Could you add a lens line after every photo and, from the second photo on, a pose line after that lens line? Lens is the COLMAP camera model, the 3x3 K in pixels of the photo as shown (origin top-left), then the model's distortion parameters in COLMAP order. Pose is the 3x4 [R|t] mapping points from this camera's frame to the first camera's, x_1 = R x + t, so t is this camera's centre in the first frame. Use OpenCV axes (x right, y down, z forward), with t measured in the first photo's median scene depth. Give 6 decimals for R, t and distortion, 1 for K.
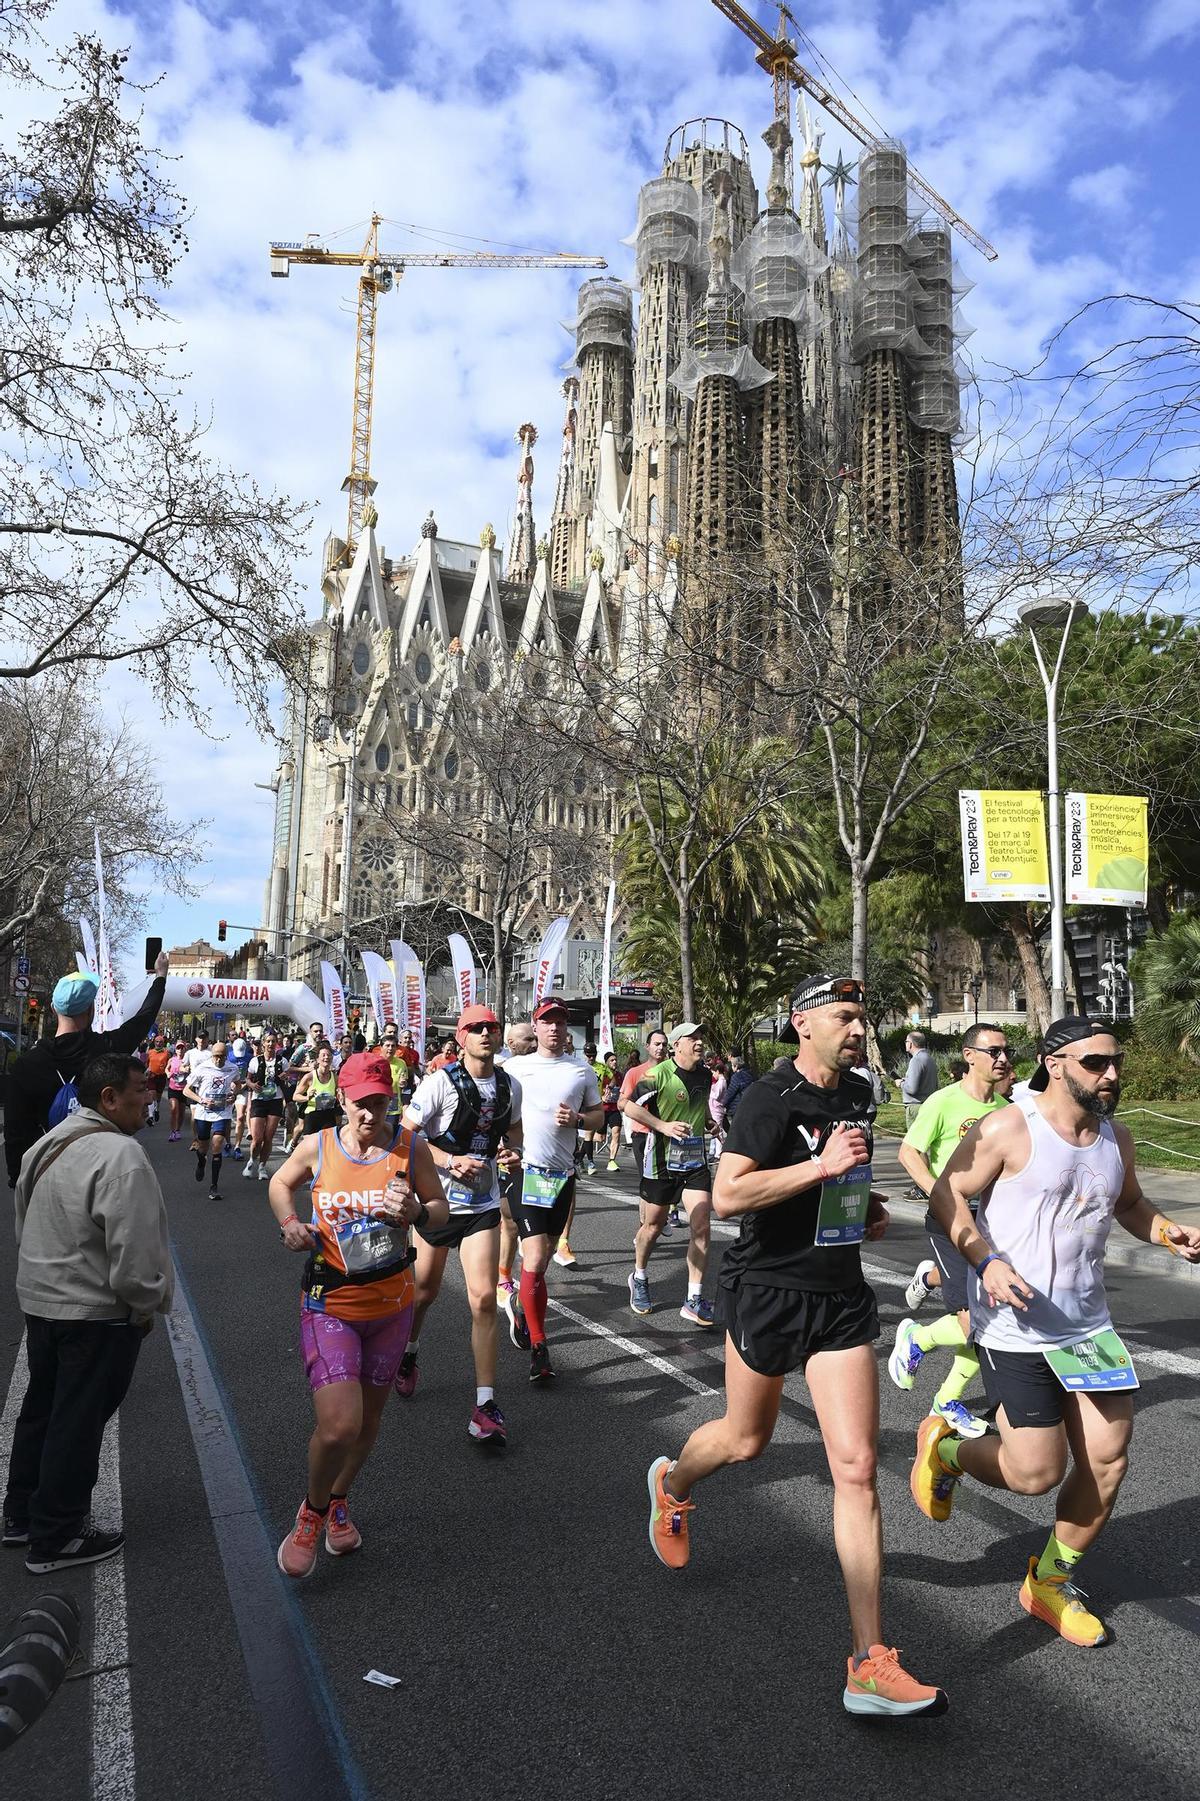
lens RADIAL K [[1243.3, 0, 600.0], [0, 1243.3, 900.5], [0, 0, 1]] dist [0.016133, -0.000165]
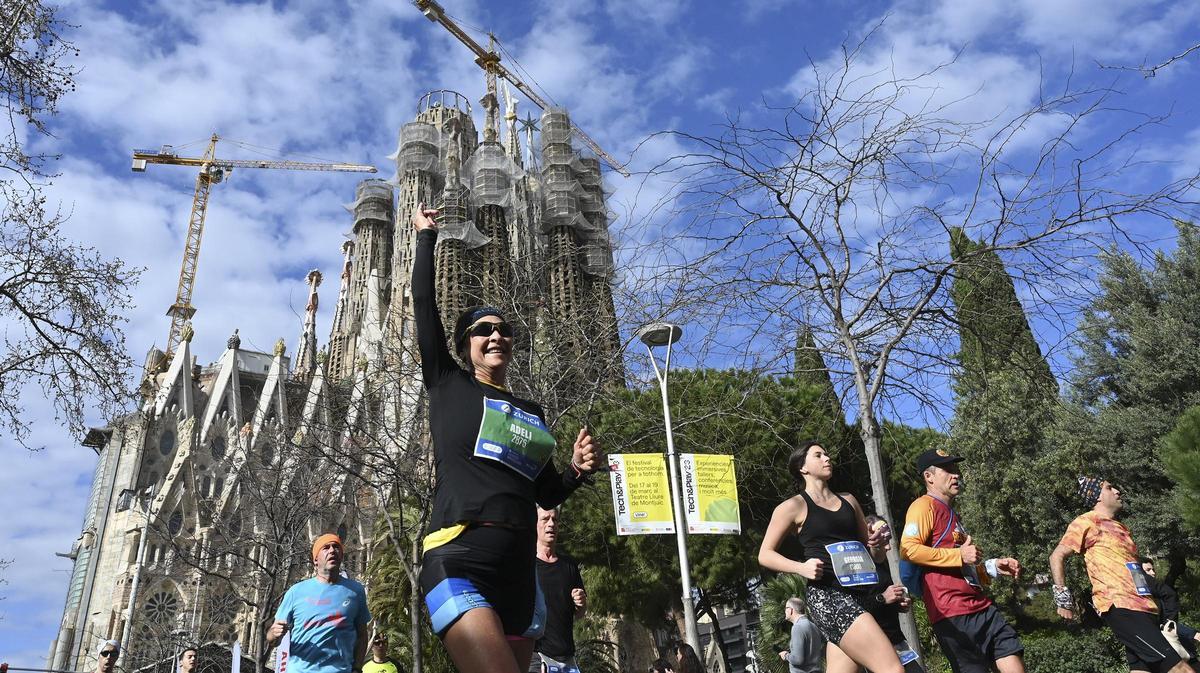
lens RADIAL K [[1033.4, 0, 600.0], [0, 1033.4, 336.5], [0, 0, 1]] dist [0.014911, 0.014168]
pose [[0.980359, 0.034342, 0.194206, 0.033512], [0.048093, 0.913367, -0.404287, 0.177782], [-0.191265, 0.405686, 0.893776, -0.064222]]
